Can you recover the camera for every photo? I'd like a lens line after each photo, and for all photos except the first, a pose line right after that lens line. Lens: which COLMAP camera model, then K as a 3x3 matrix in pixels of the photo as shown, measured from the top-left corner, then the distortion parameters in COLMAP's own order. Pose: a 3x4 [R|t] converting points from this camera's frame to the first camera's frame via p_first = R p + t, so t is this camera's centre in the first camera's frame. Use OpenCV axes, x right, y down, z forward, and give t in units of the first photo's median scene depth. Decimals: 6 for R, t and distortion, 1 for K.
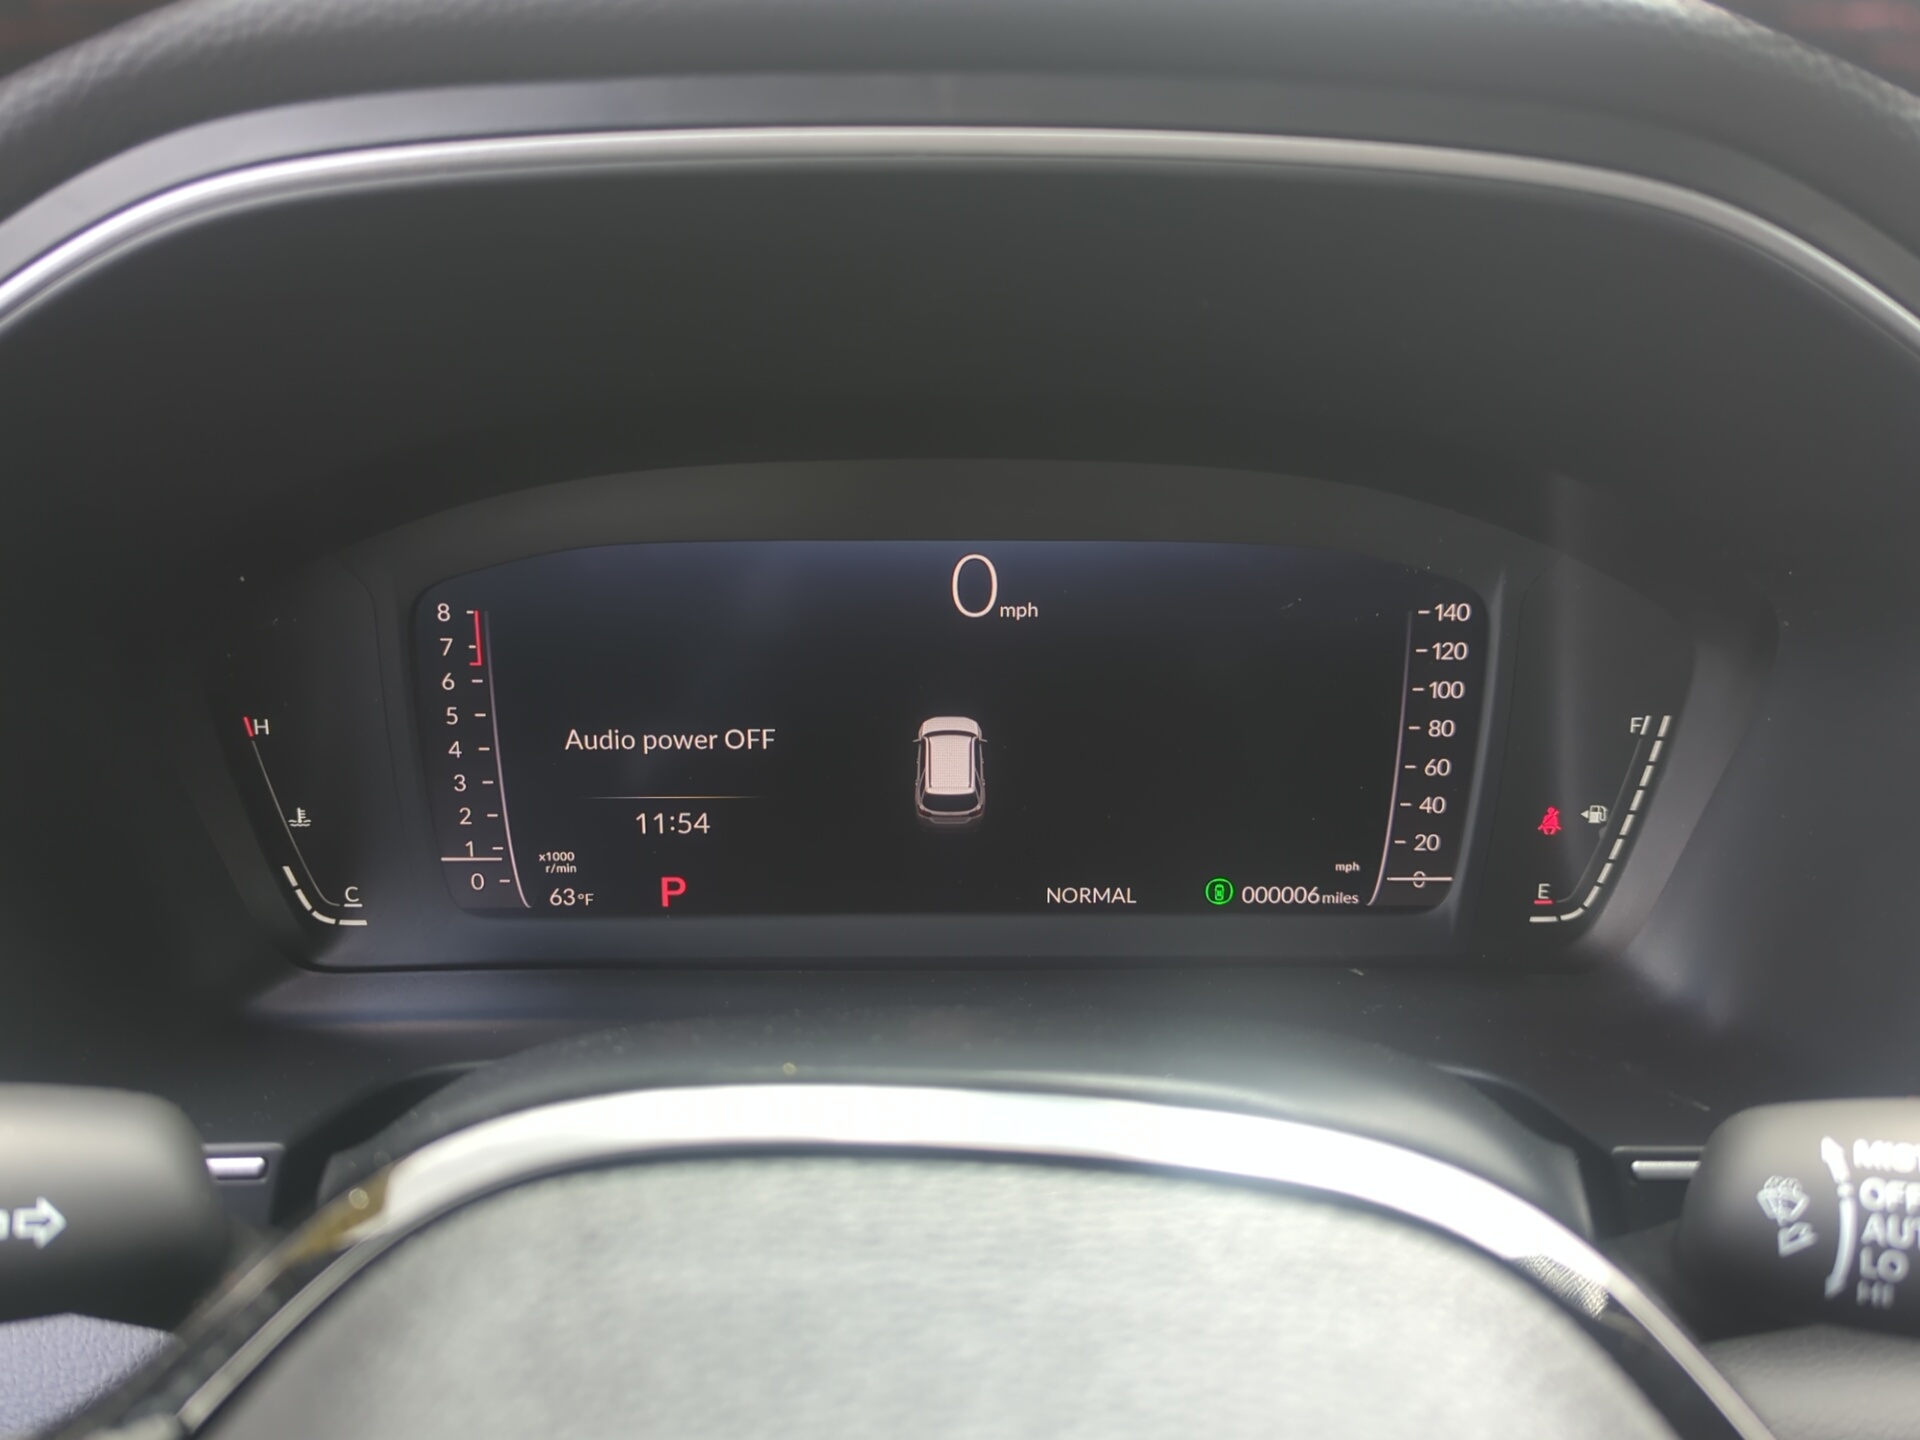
lens RADIAL K [[1762.9, 0, 978.9], [0, 1762.9, 705.2], [0, 0, 1]] dist [0.028442, 0.000000]
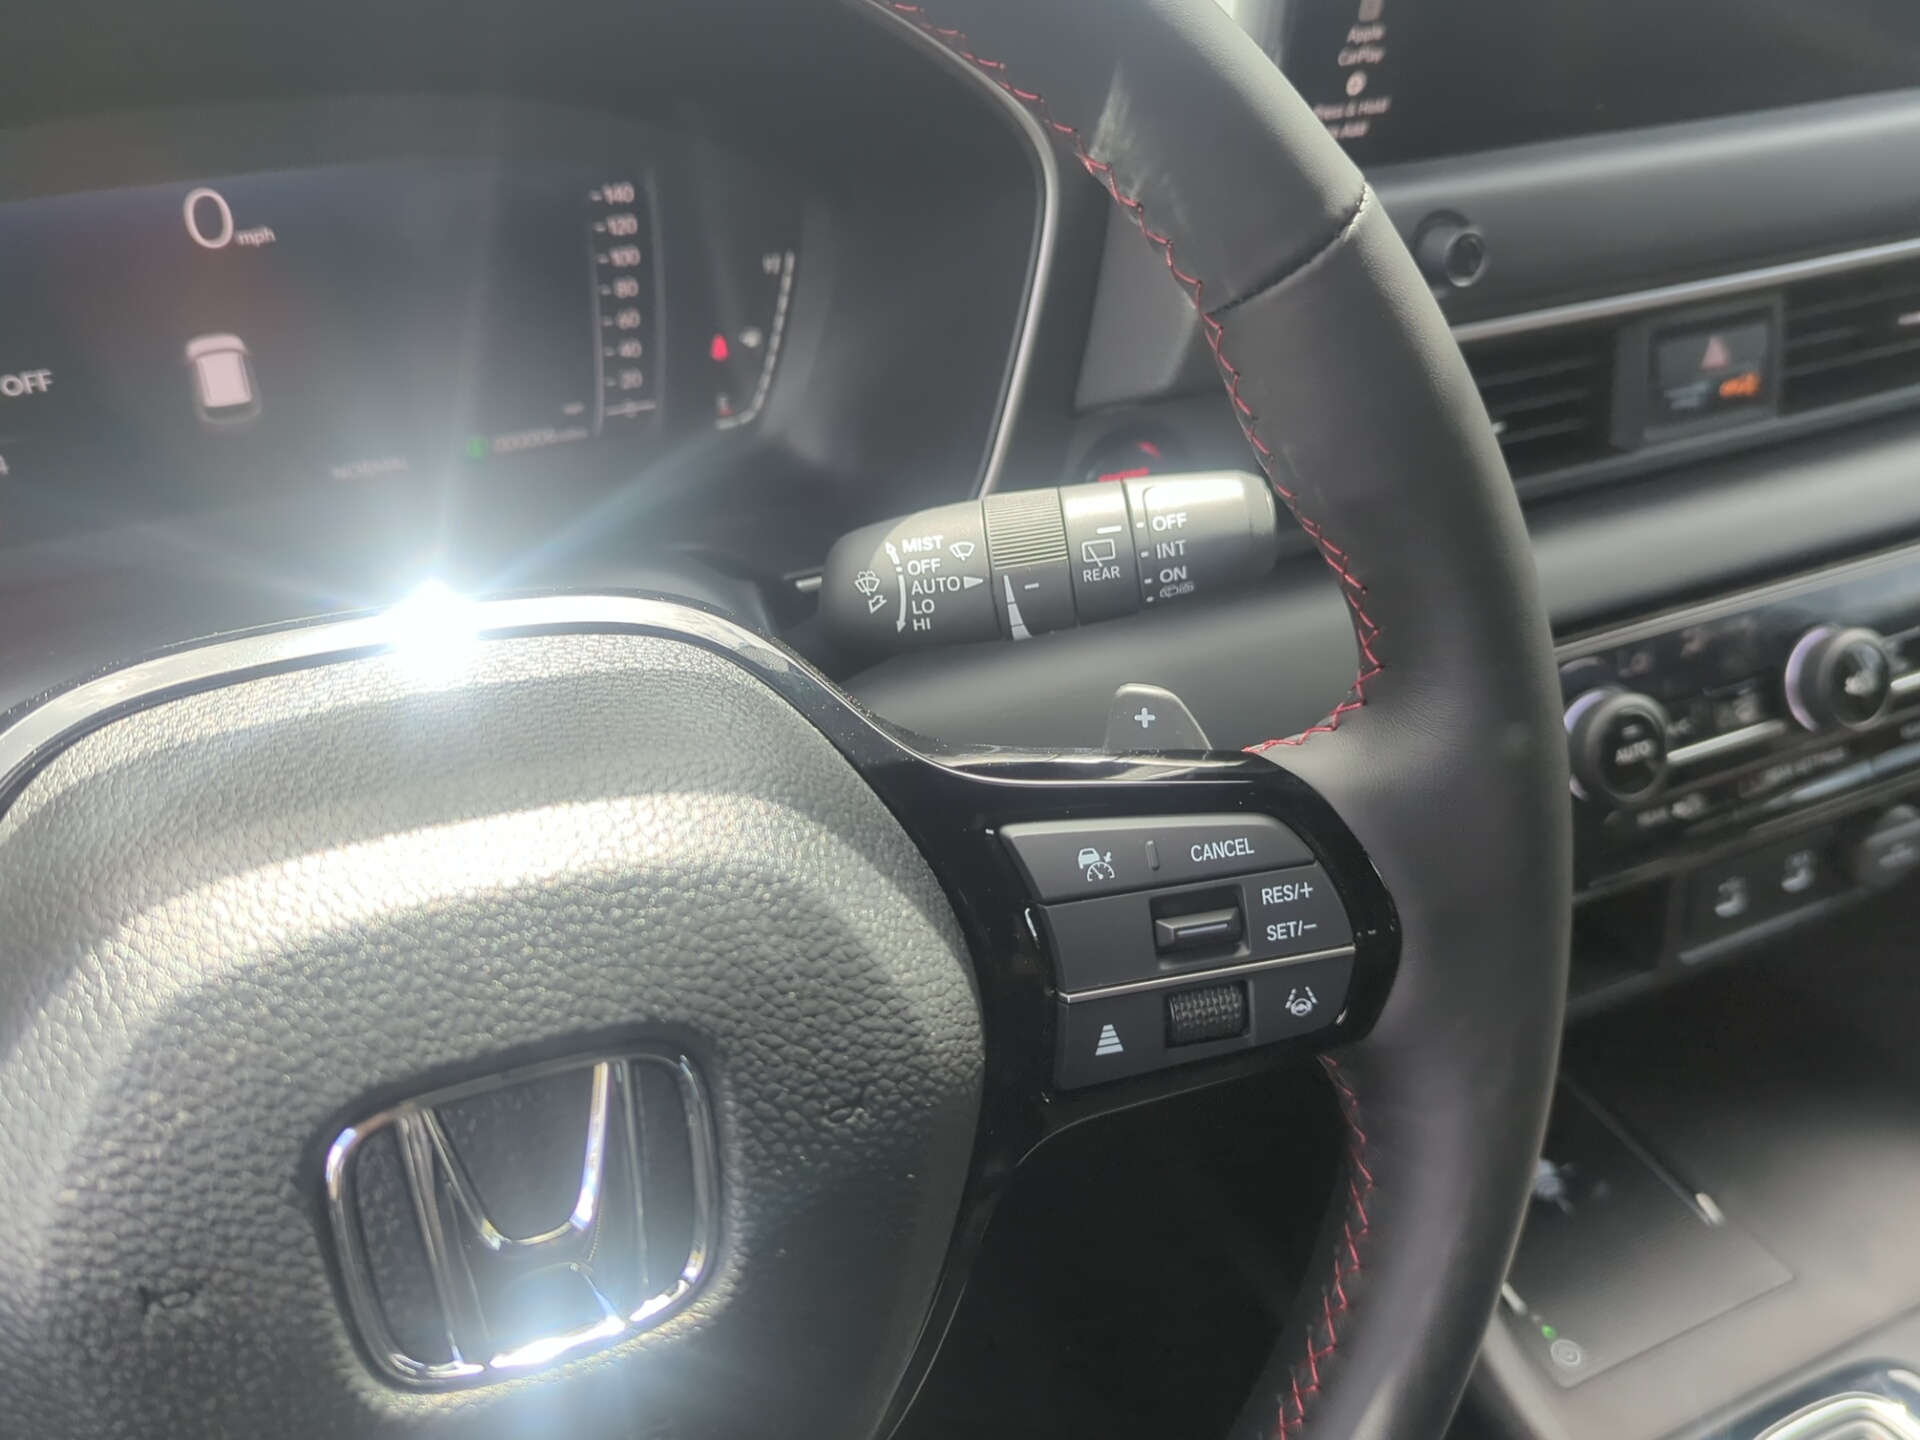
lens RADIAL K [[1769.2, 0, 965.7], [0, 1769.2, 695.9], [0, 0, 1]] dist [0.014648, 0.000000]
pose [[0.901543, -0.224192, 0.370079, -0.055184], [0.117050, 0.949773, 0.290225, -0.050096], [-0.416557, -0.218332, 0.882503, -0.291709]]
